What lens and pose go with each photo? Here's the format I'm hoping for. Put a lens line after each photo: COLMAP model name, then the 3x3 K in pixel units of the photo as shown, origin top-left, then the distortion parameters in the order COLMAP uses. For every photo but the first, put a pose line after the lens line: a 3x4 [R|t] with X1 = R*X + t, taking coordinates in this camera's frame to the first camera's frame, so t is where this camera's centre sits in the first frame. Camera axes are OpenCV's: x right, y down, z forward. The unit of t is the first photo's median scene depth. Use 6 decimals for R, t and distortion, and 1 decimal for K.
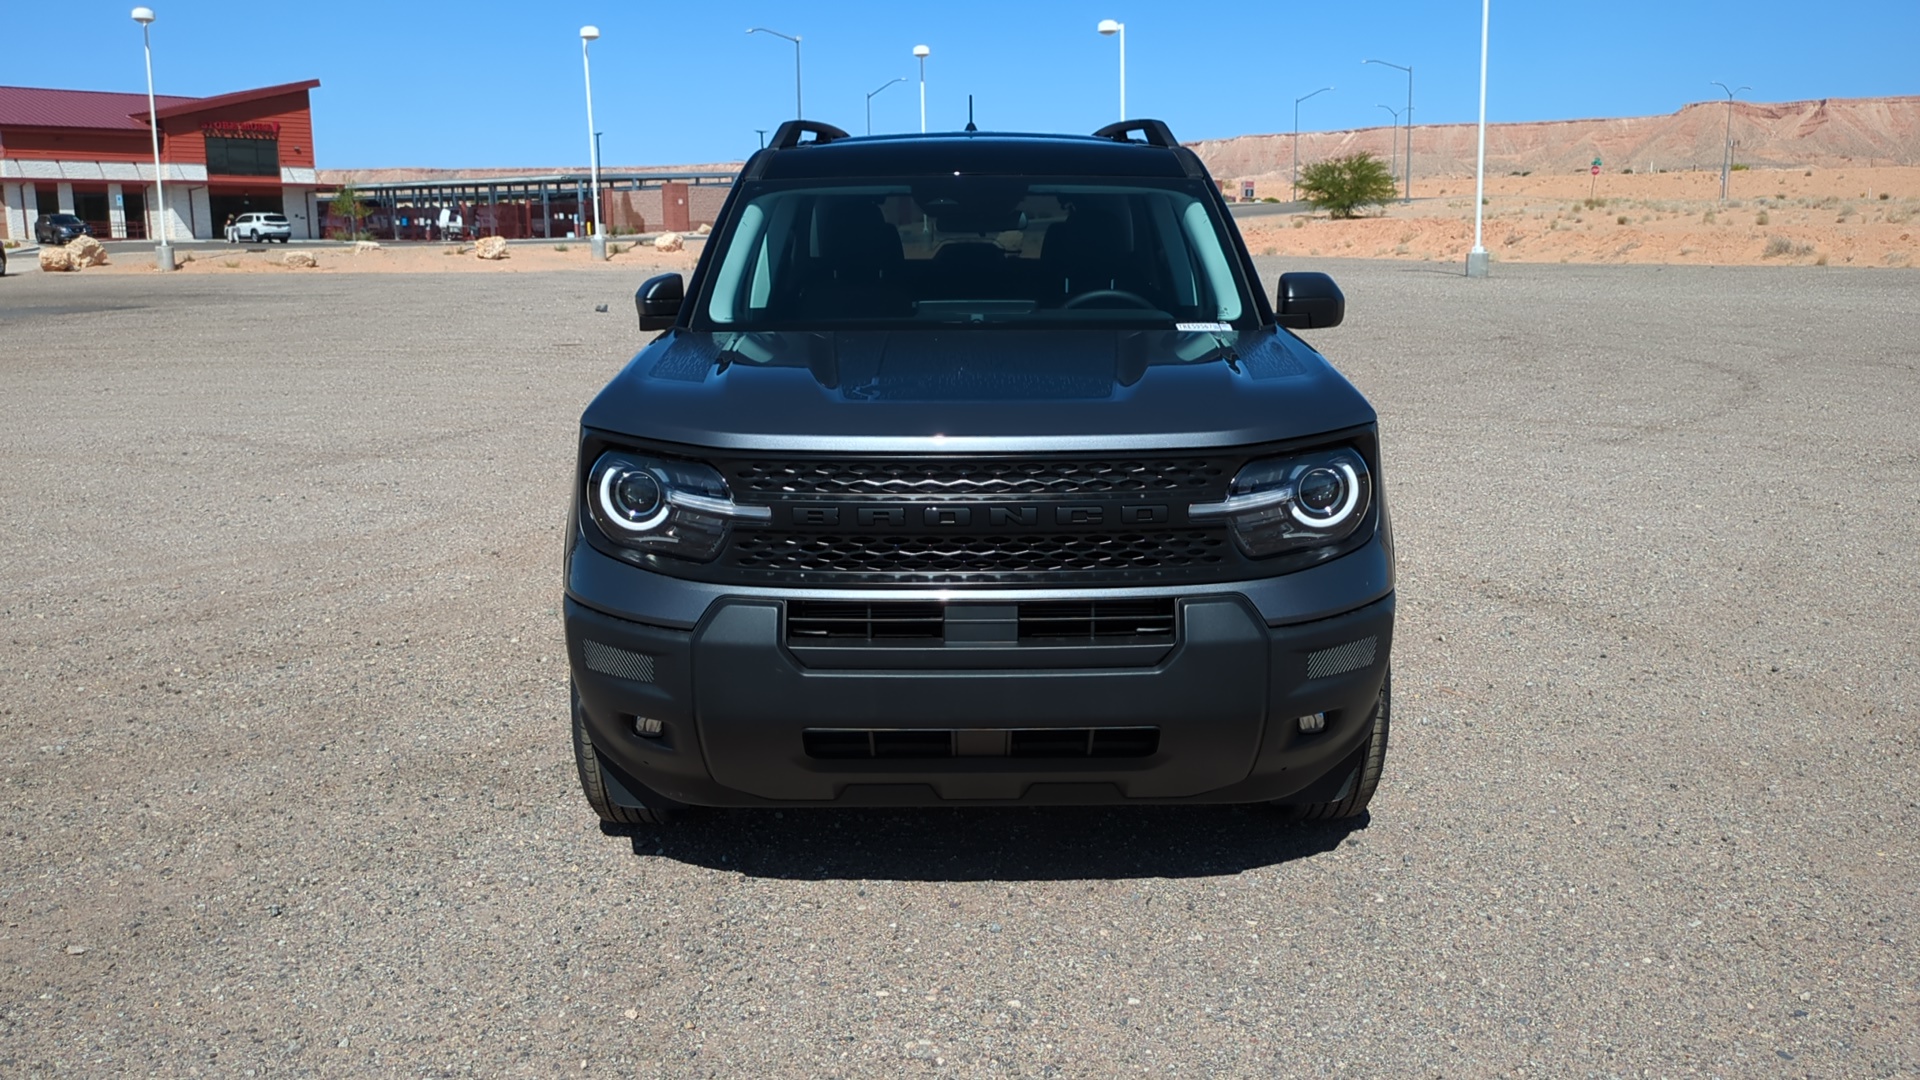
lens RADIAL K [[1670.8, 0, 971.4], [0, 1670.8, 536.9], [0, 0, 1]] dist [0.076851, -0.127445]
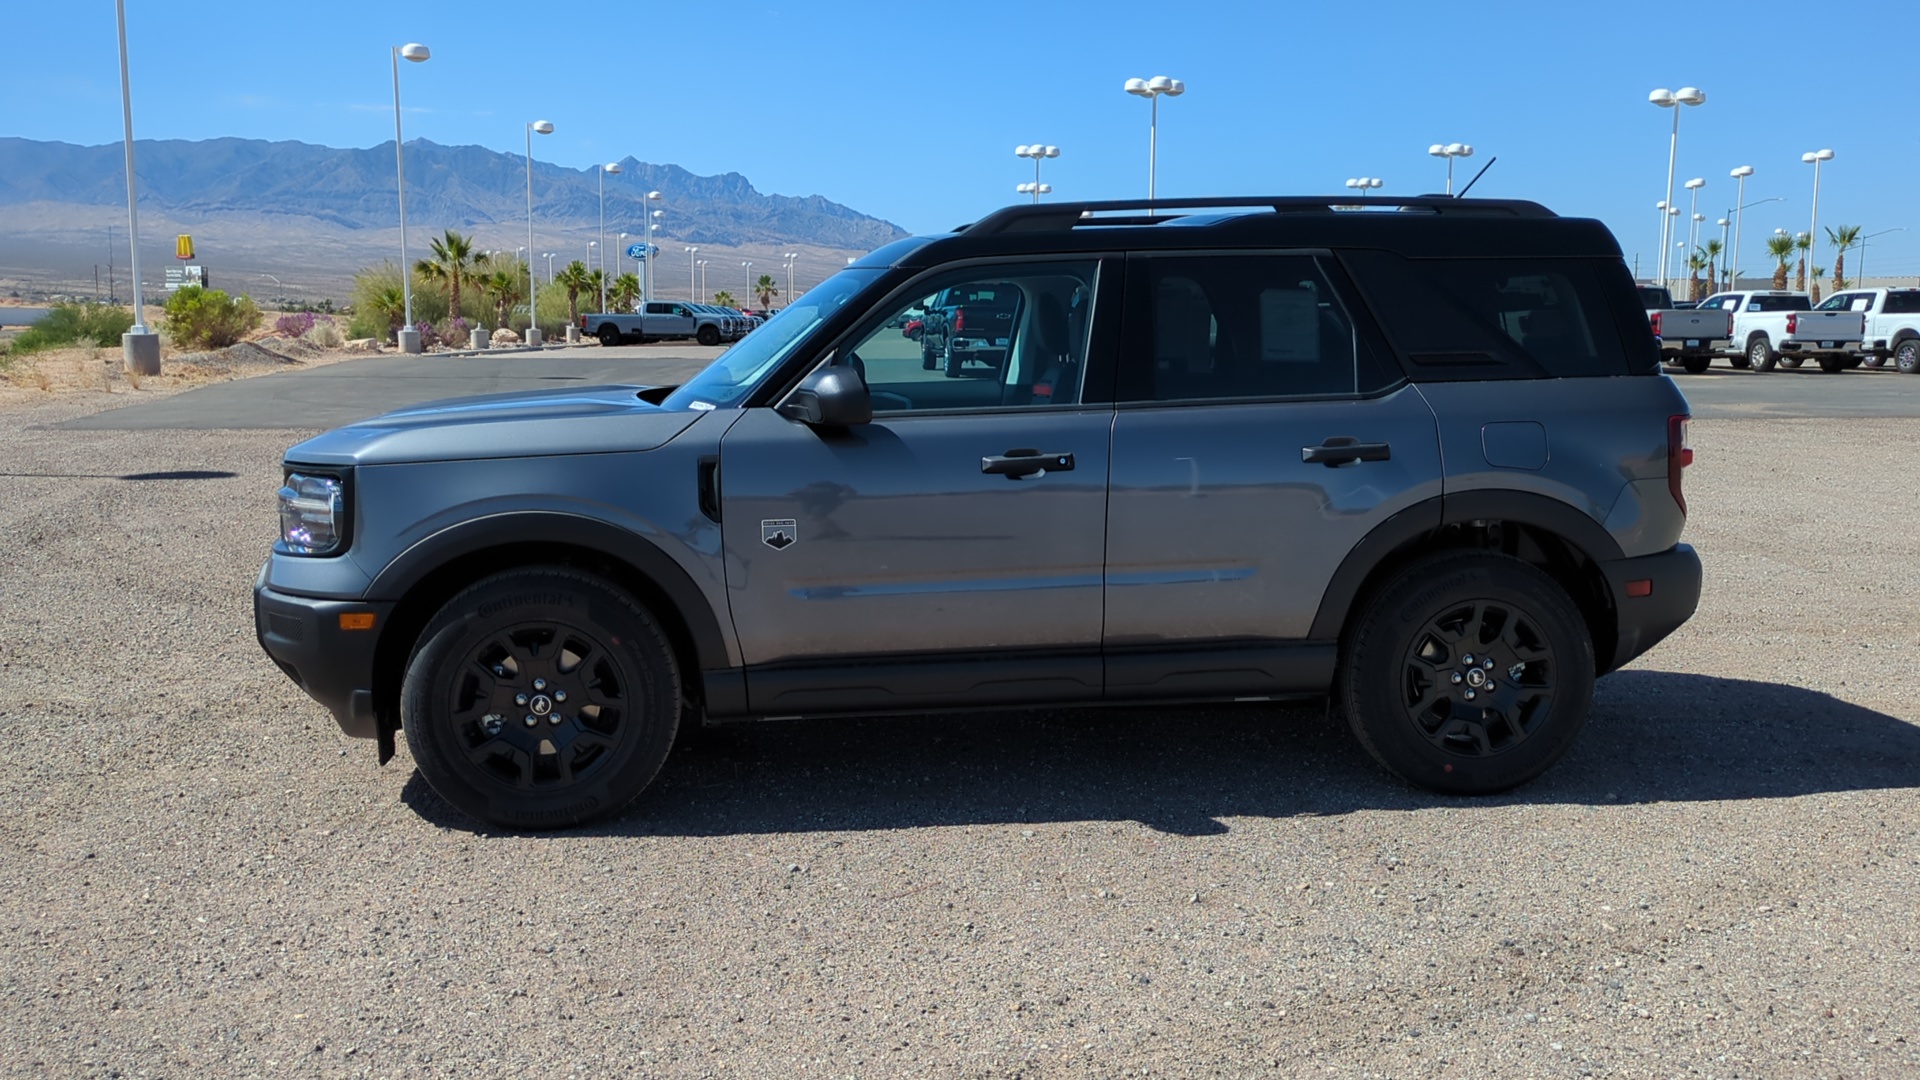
lens RADIAL K [[1668.2, 0, 980.7], [0, 1668.2, 543.5], [0, 0, 1]] dist [0.088398, -0.128871]
pose [[0.084064, 0.140328, -0.986530, 0.094632], [-0.182342, 0.975484, 0.123219, -0.015533], [0.979635, 0.169527, 0.107591, 0.081601]]
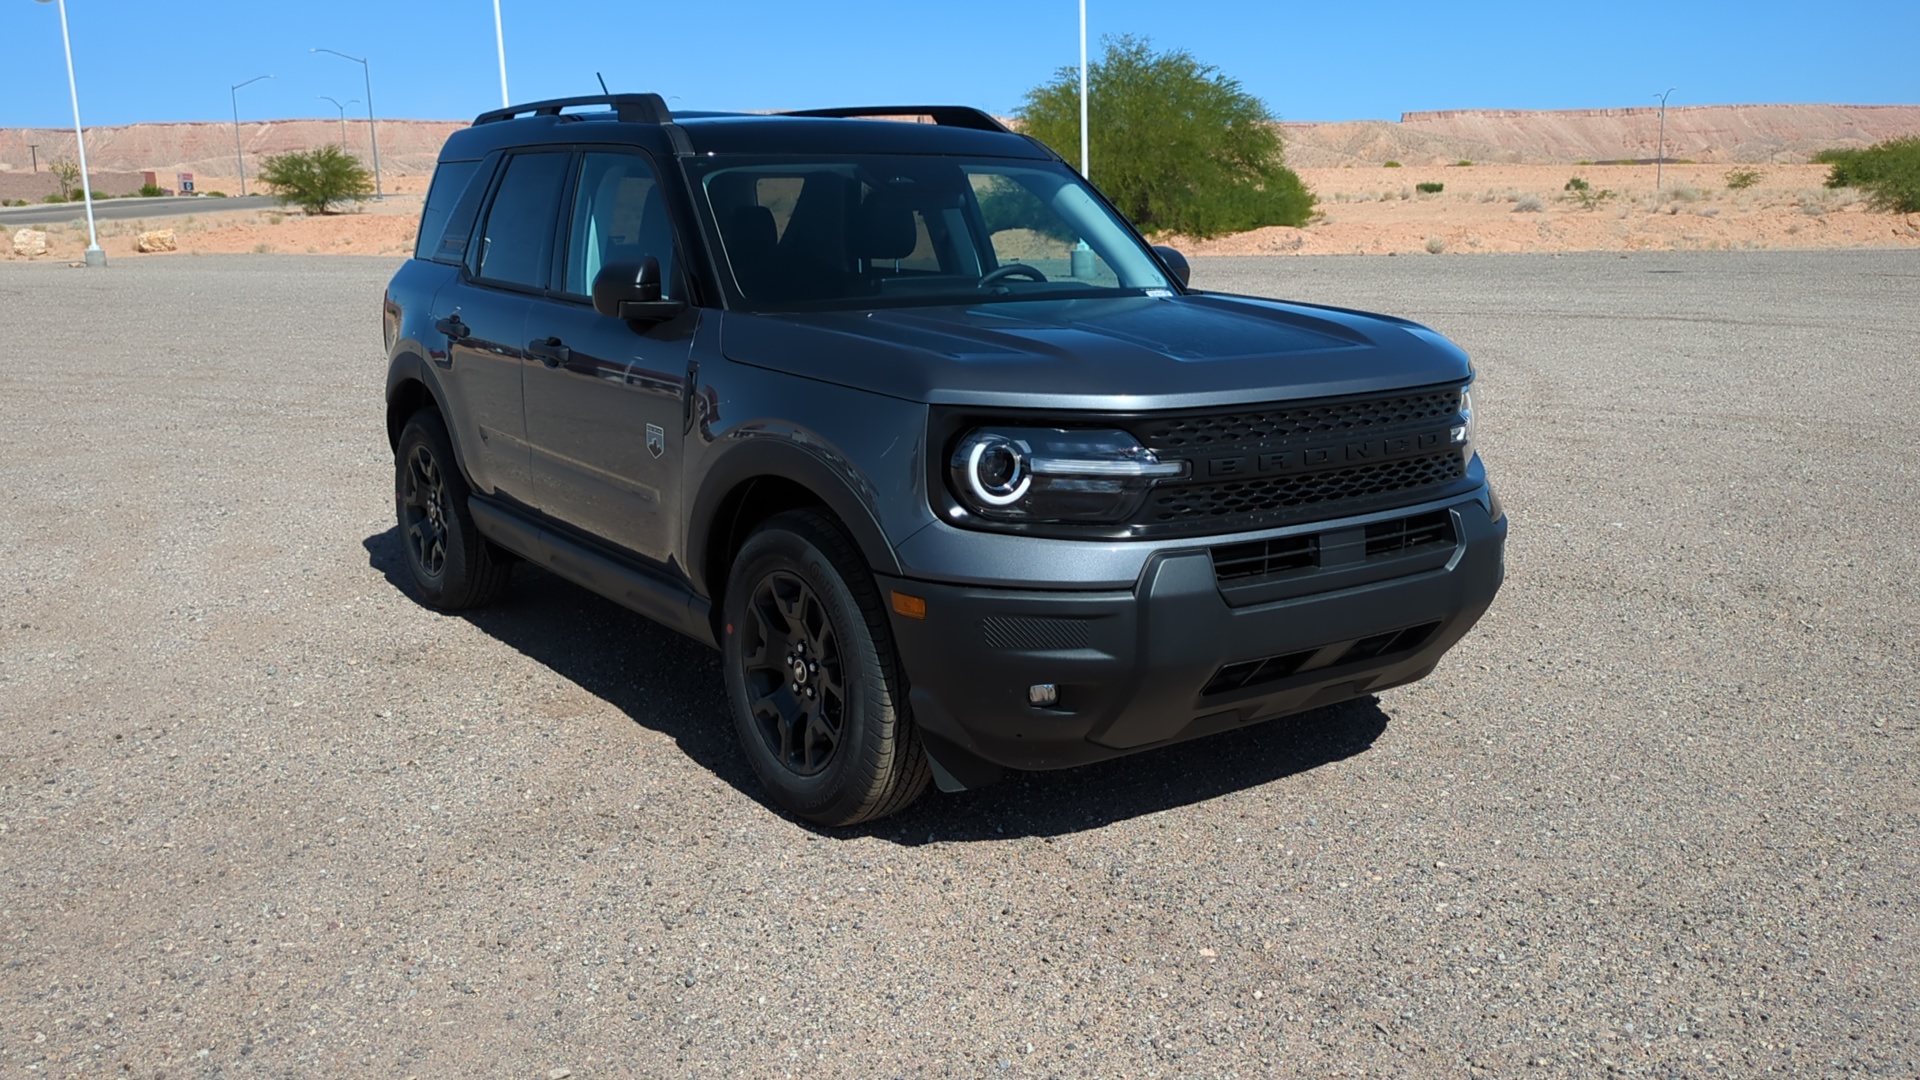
lens RADIAL K [[1668.2, 0, 980.7], [0, 1668.2, 543.5], [0, 0, 1]] dist [0.088398, -0.128871]
pose [[0.812168, -0.114495, 0.572079, -0.046905], [0.111954, 0.992917, 0.039783, -0.001287], [-0.572581, 0.031736, 0.819233, 0.011857]]
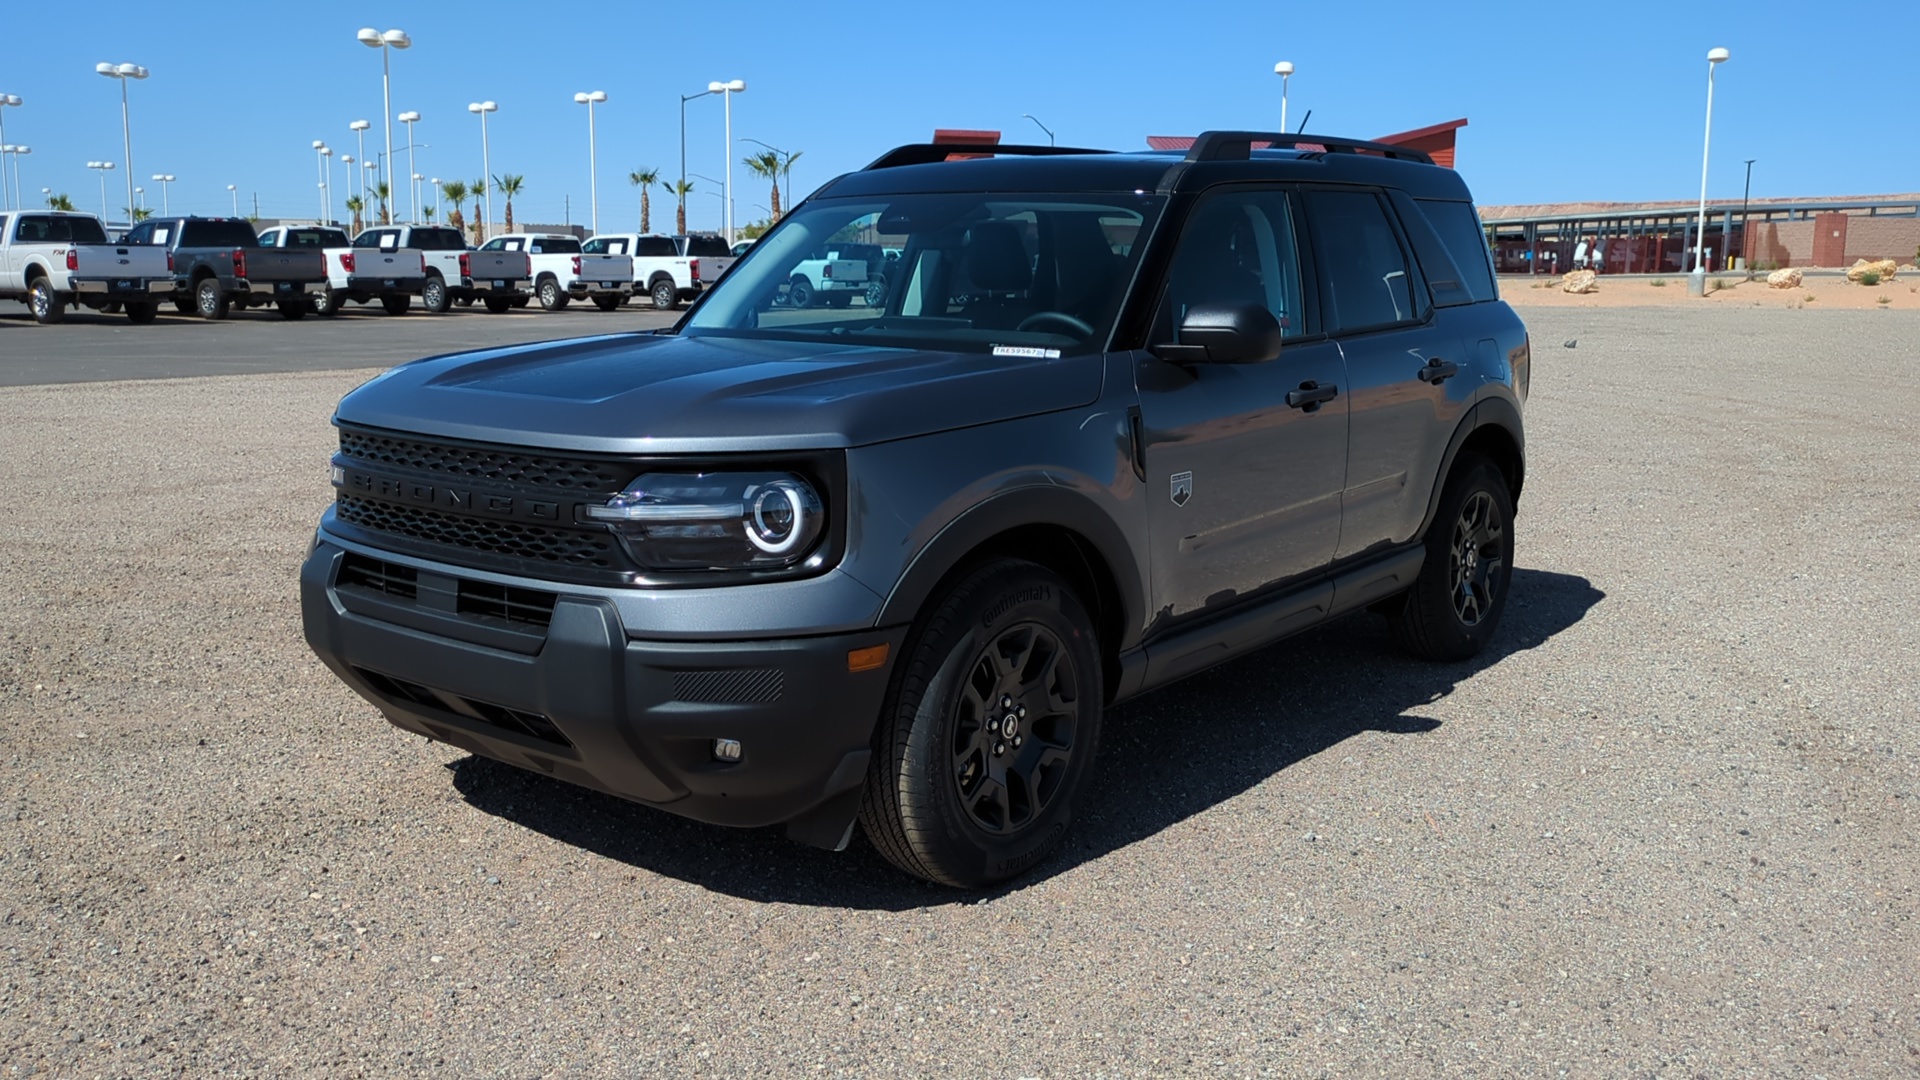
lens RADIAL K [[1670.8, 0, 971.4], [0, 1670.8, 536.9], [0, 0, 1]] dist [0.076851, -0.127445]
pose [[0.773530, 0.113474, -0.623518, 0.053740], [-0.126087, 0.991727, 0.024062, -0.003087], [0.621090, 0.060005, 0.781439, 0.019552]]
